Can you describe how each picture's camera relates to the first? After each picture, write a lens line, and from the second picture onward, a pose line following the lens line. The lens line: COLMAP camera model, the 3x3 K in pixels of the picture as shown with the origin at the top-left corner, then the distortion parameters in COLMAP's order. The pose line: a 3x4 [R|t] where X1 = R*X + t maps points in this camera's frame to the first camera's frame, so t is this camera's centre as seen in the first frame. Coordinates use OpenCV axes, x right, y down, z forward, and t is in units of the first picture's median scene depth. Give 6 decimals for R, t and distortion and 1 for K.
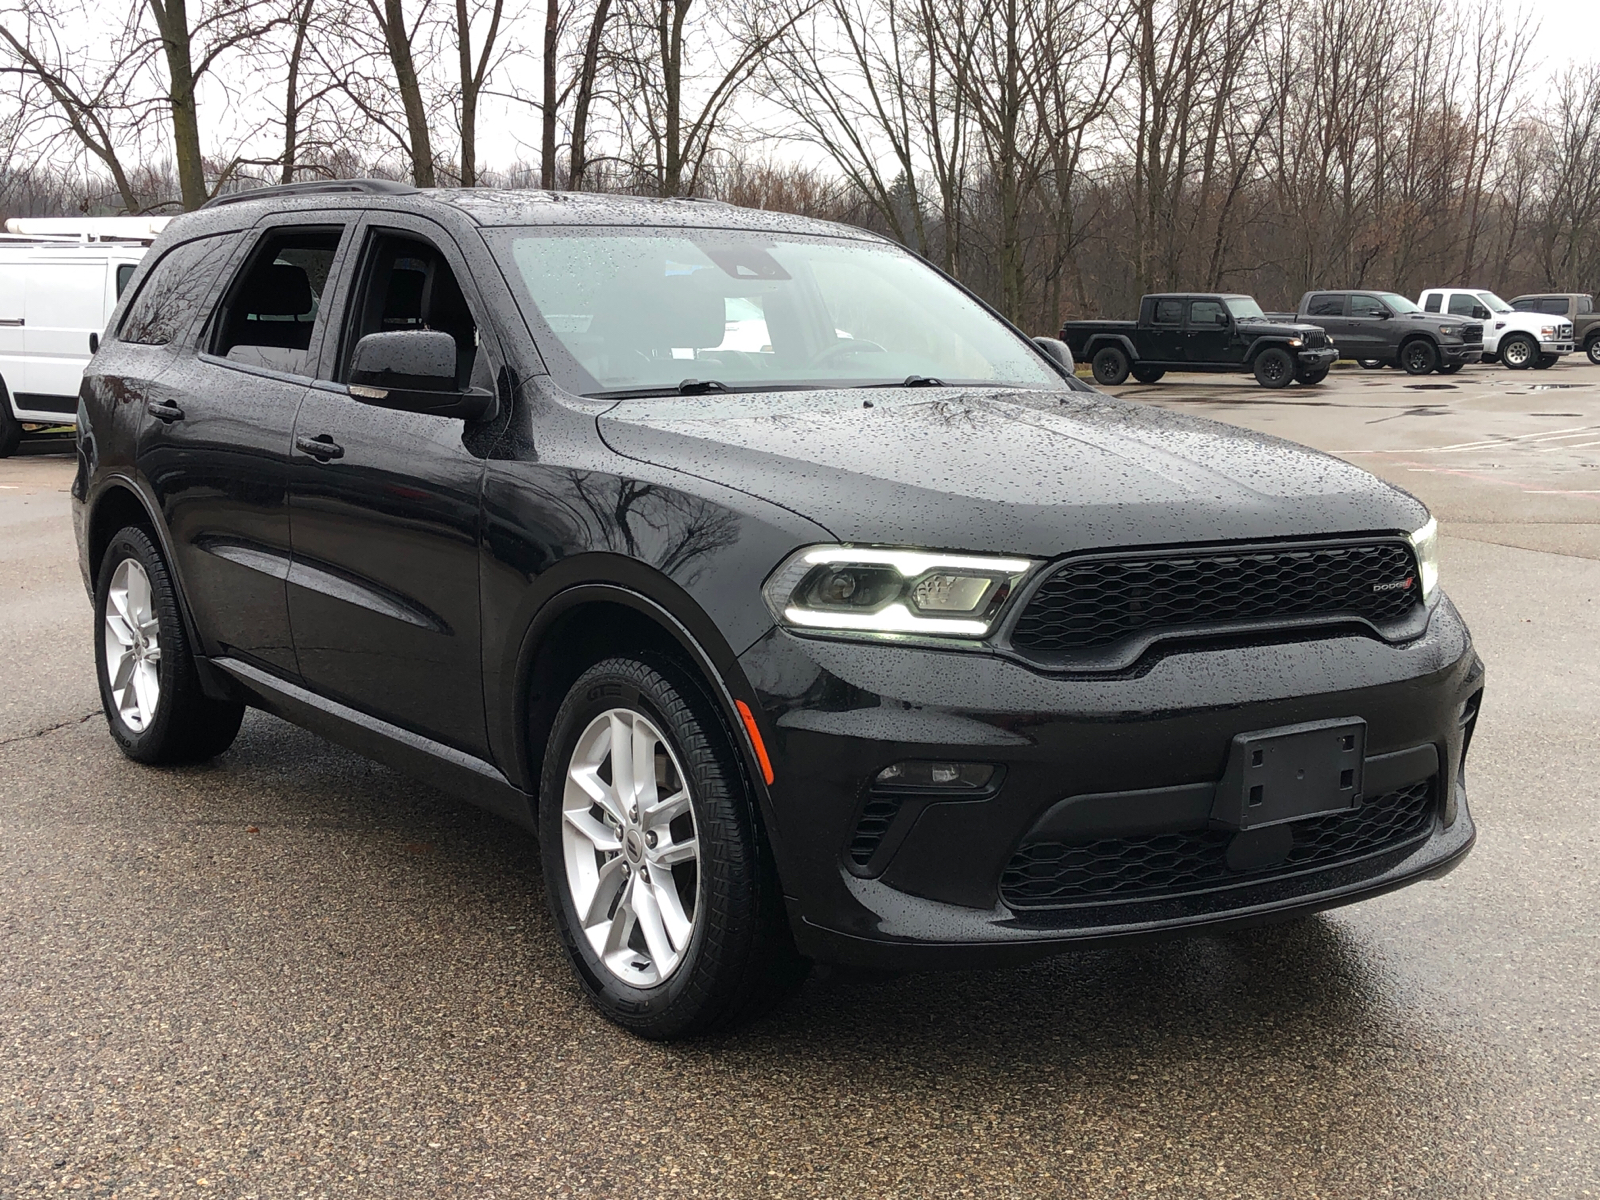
lens RADIAL K [[2072.7, 0, 796.6], [0, 2072.7, 548.4], [0, 0, 1]] dist [0.184580, -0.600780]
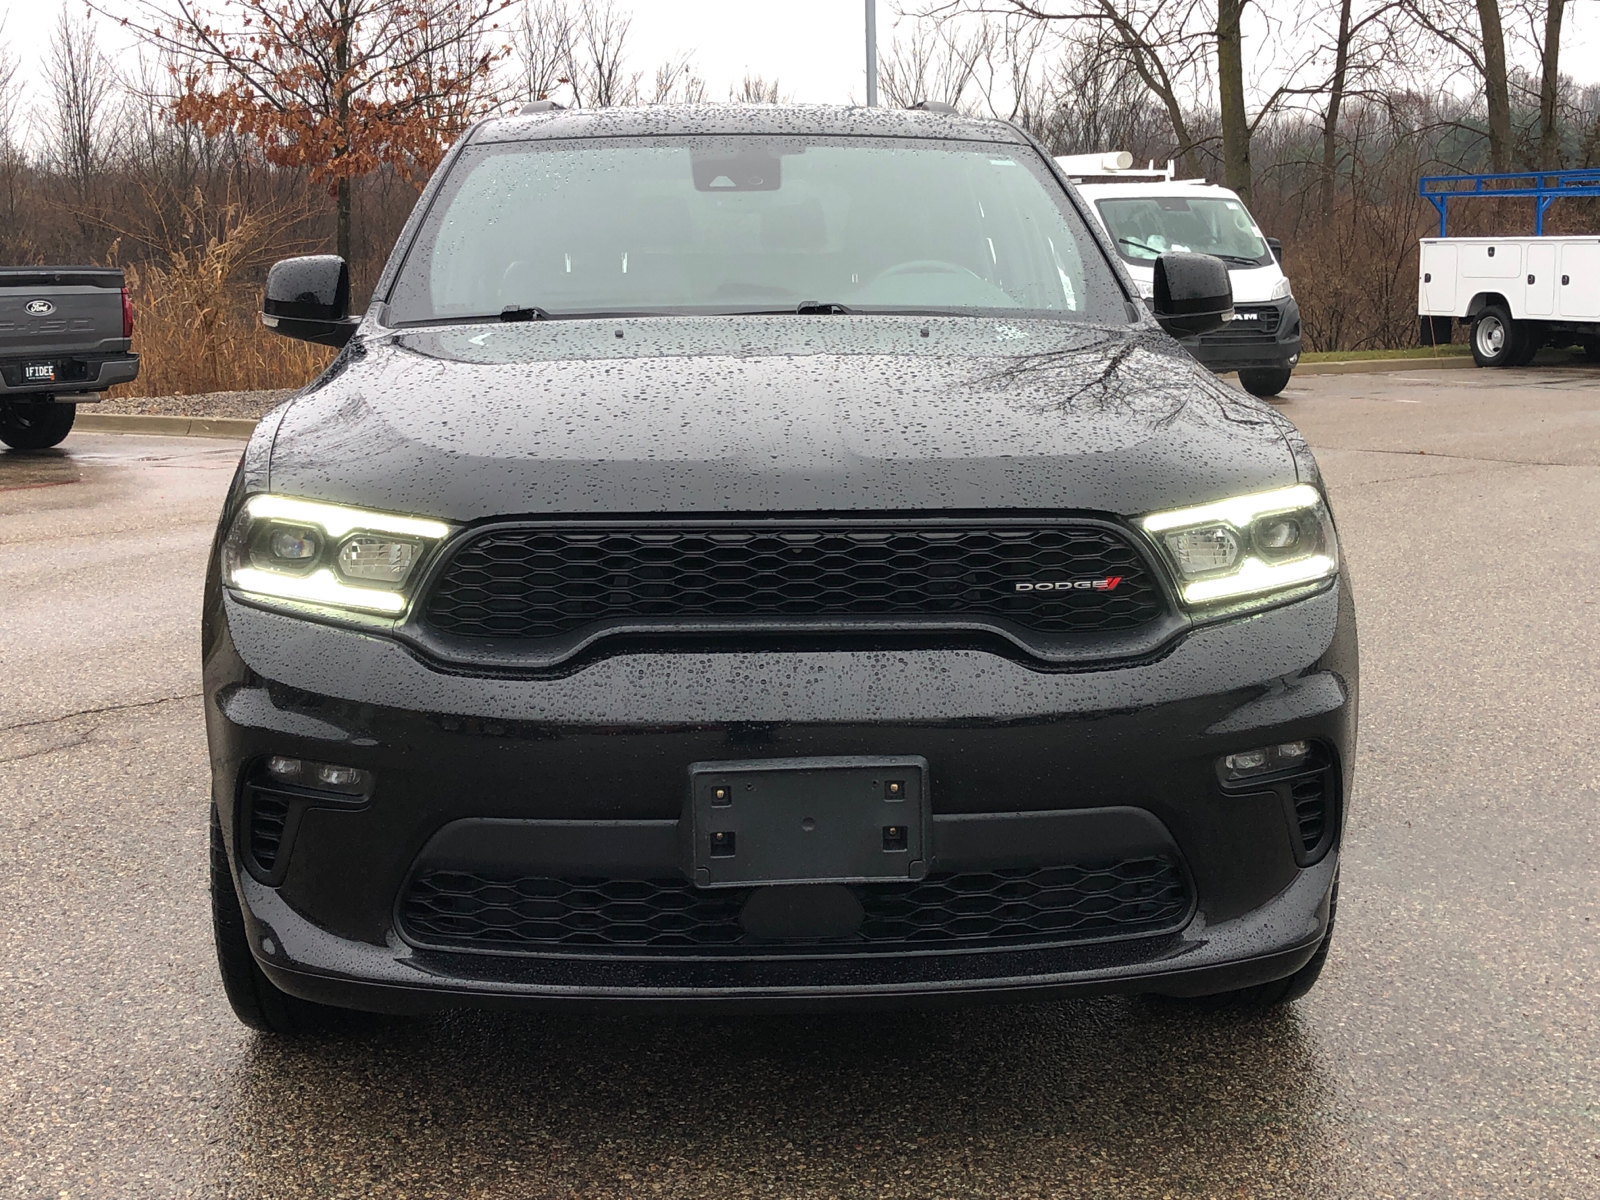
lens RADIAL K [[2072.7, 0, 796.6], [0, 2072.7, 548.4], [0, 0, 1]] dist [0.184580, -0.600780]
pose [[0.854683, 0.055629, -0.516162, 0.612620], [-0.039631, 0.998333, 0.041970, -0.023145], [0.517636, -0.015415, 0.855462, 0.351072]]
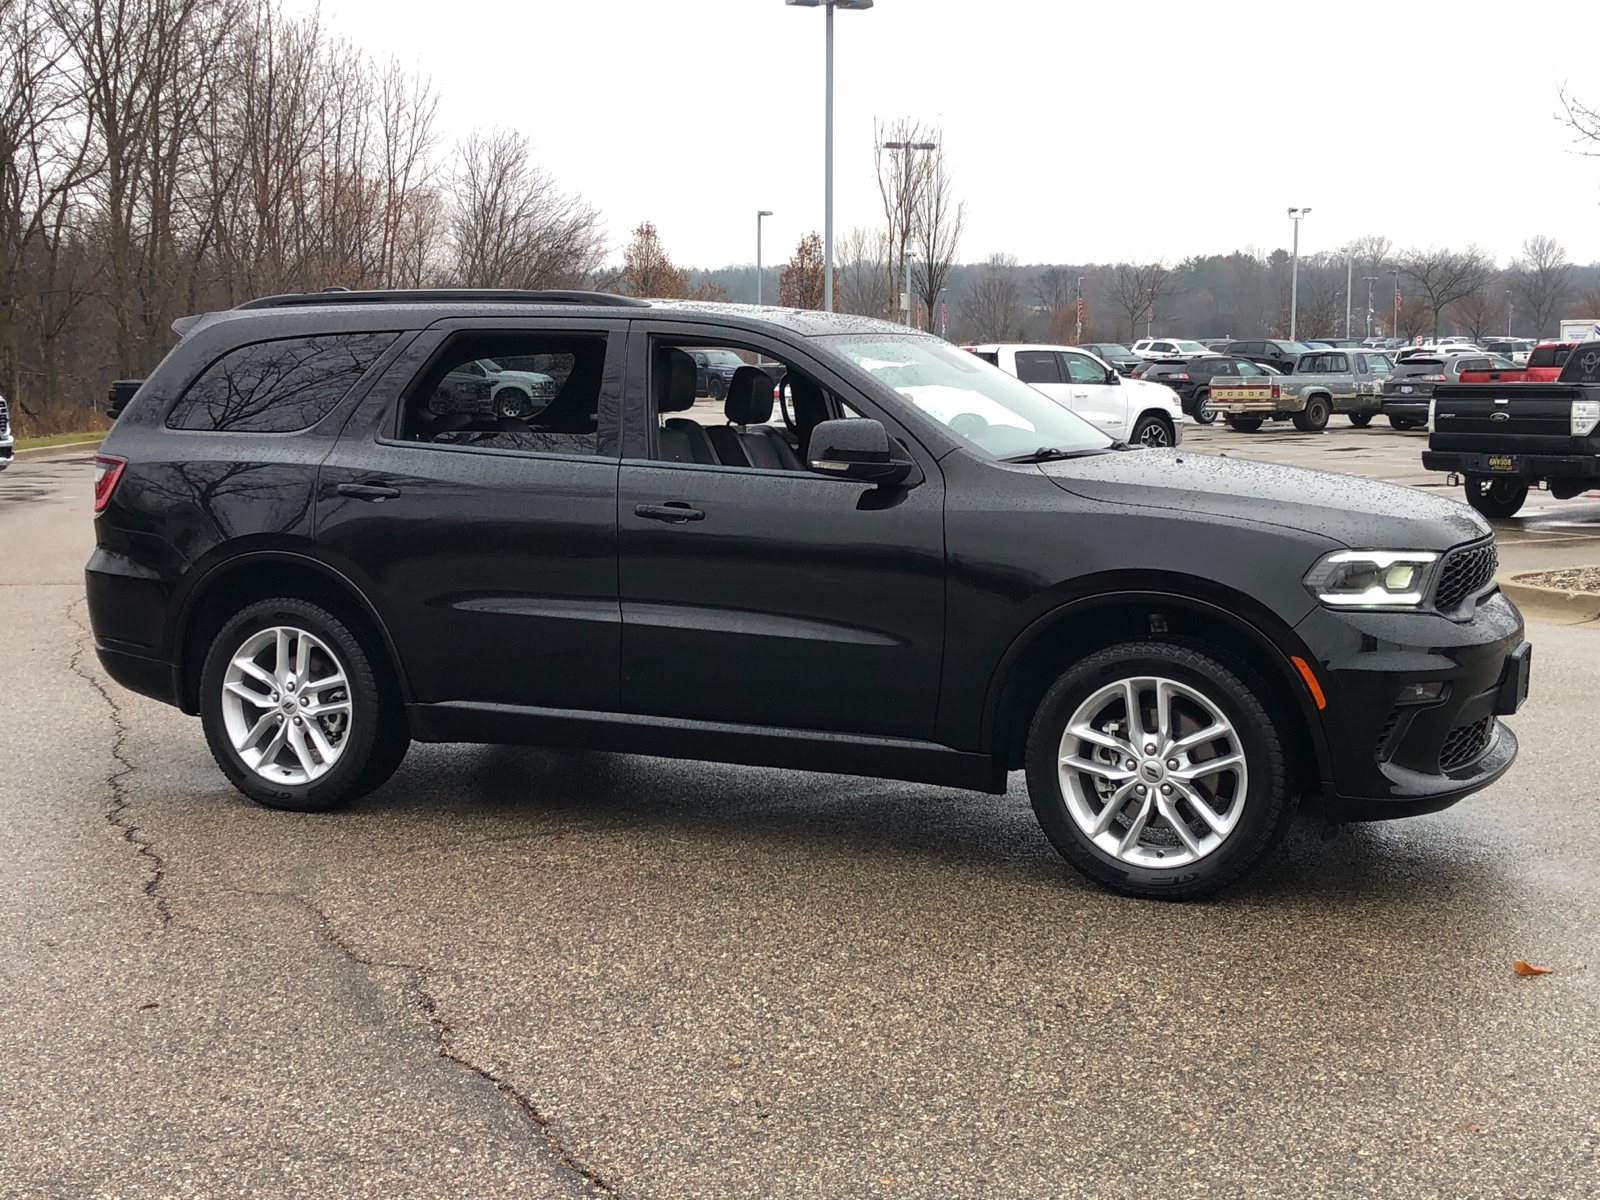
lens RADIAL K [[2072.7, 0, 796.6], [0, 2072.7, 548.4], [0, 0, 1]] dist [0.184580, -0.600780]
pose [[0.865693, -0.053710, 0.497685, -1.046460], [0.066466, 0.997757, -0.007936, -0.016860], [-0.496142, 0.039949, 0.867322, -0.141761]]
